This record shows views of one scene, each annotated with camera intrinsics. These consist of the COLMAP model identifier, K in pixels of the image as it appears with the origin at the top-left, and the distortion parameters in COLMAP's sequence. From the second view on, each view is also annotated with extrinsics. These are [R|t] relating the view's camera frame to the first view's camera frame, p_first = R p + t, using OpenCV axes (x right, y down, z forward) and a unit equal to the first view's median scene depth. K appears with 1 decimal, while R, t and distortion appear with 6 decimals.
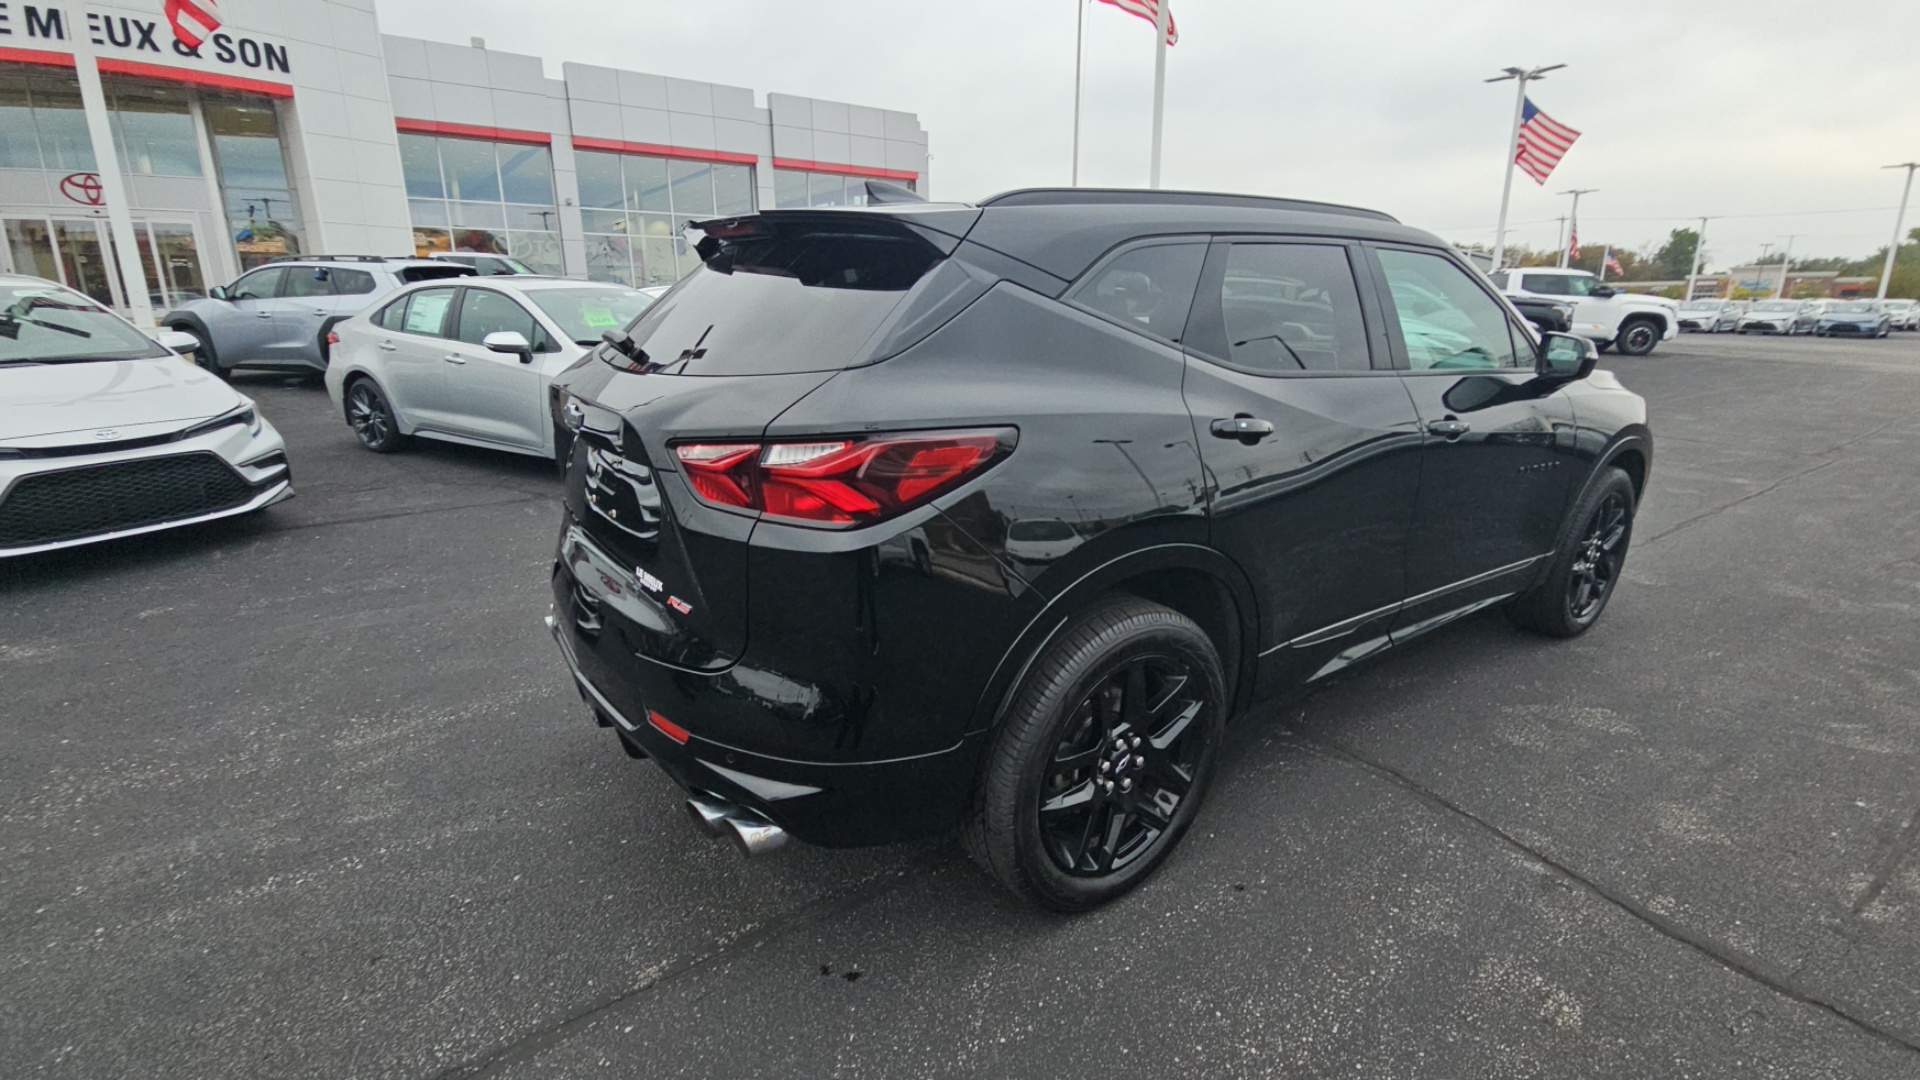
lens RADIAL K [[847.9, 0, 981.6], [0, 847.9, 541.9], [0, 0, 1]] dist [0.007374, -0.006946]
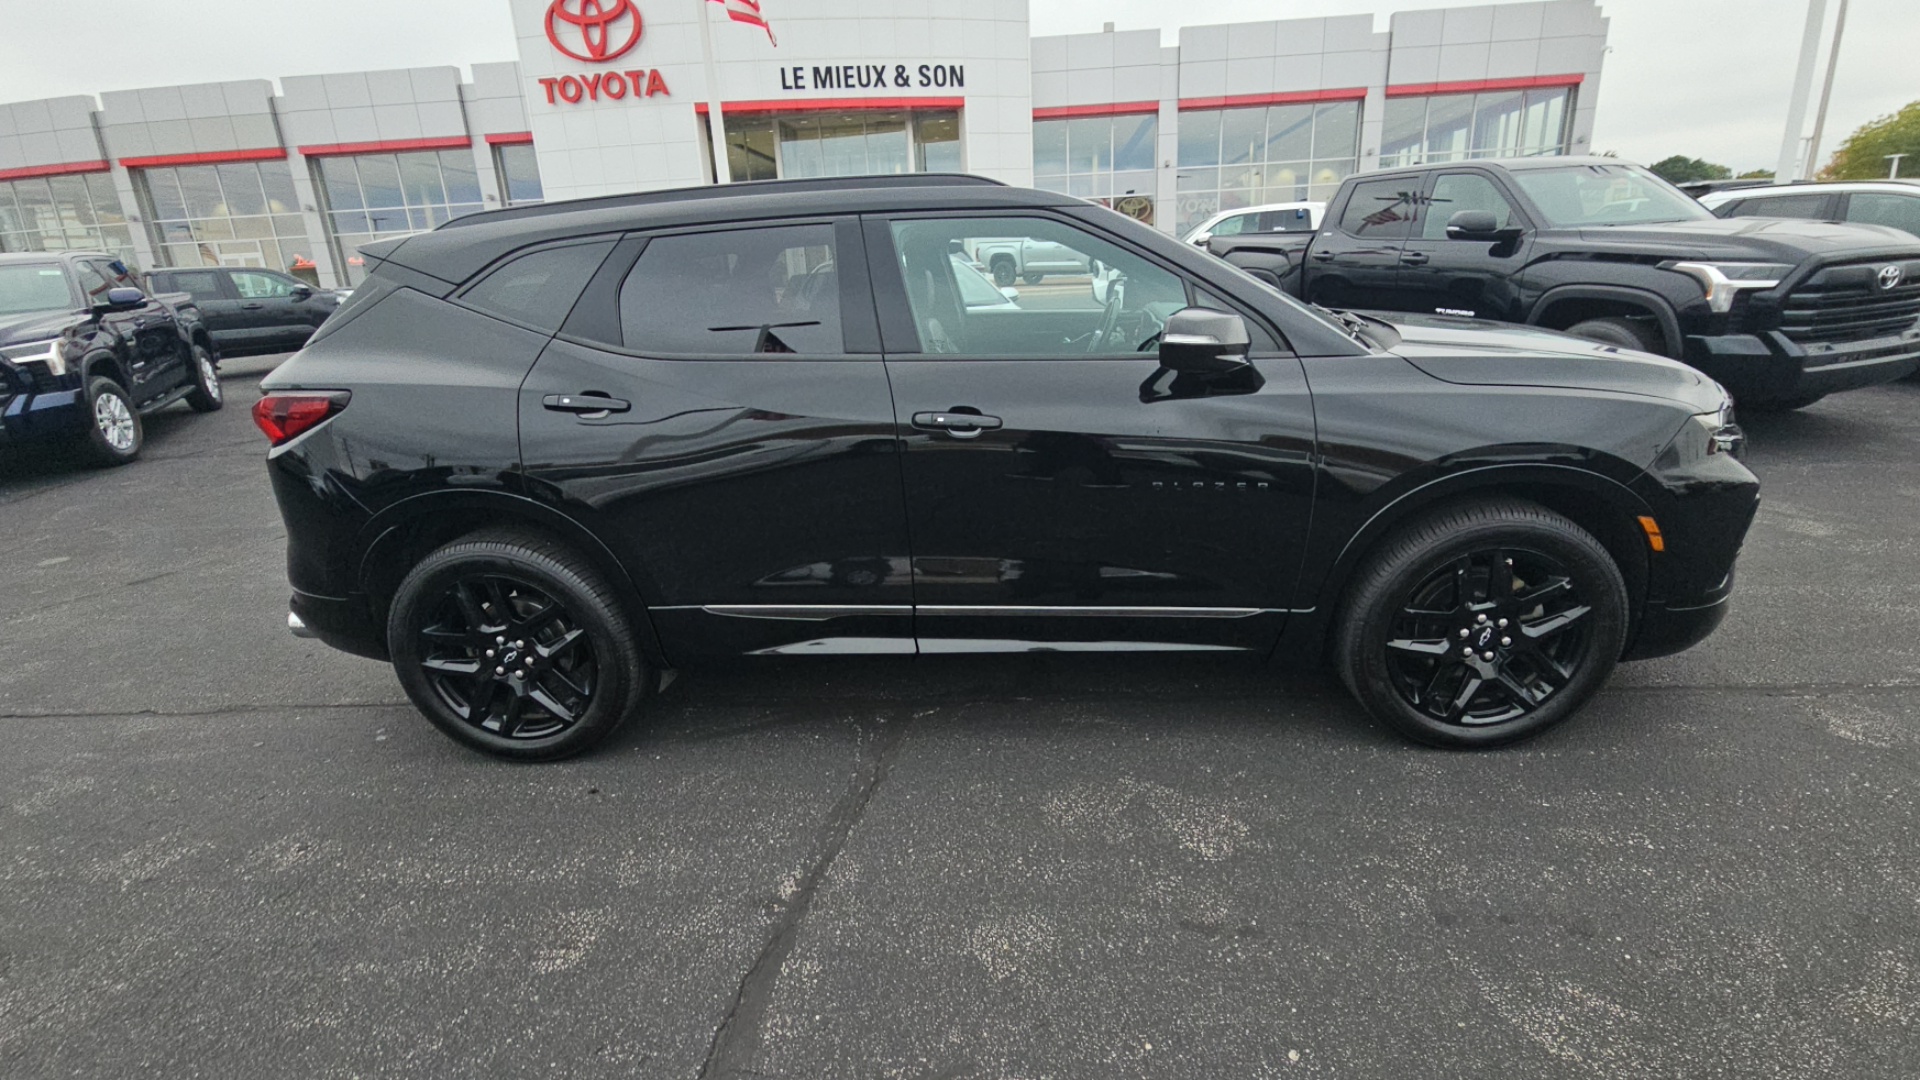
lens RADIAL K [[847.9, 0, 981.6], [0, 847.9, 541.9], [0, 0, 1]] dist [0.007374, -0.006946]
pose [[0.764613, 0.162044, -0.623785, 0.118287], [-0.127479, 0.986779, 0.100082, -0.010609], [0.631756, 0.002995, 0.775162, 0.035200]]
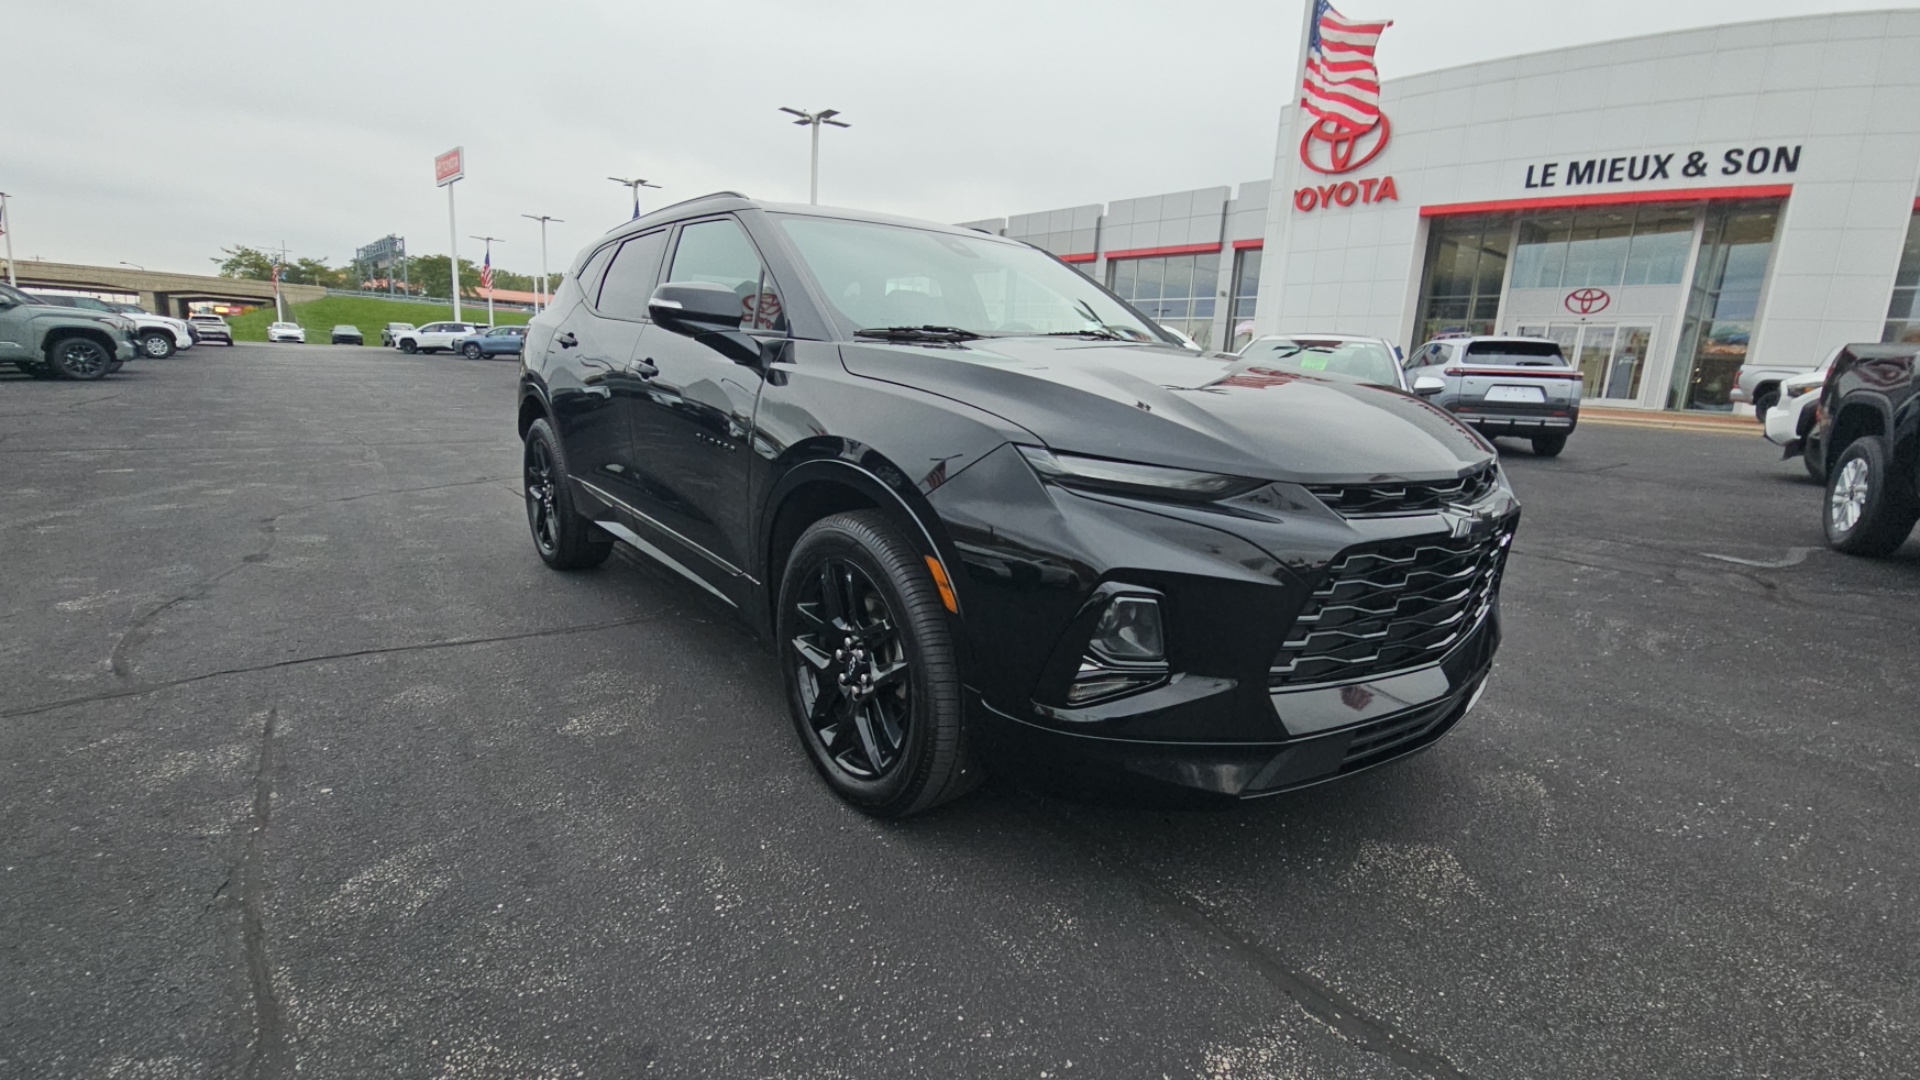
lens RADIAL K [[847.9, 0, 981.6], [0, 847.9, 541.9], [0, 0, 1]] dist [0.007374, -0.006946]
pose [[0.056939, 0.204725, -0.977162, 0.183060], [-0.324109, 0.929530, 0.175860, -0.027805], [0.944305, 0.306694, 0.119279, 0.142500]]
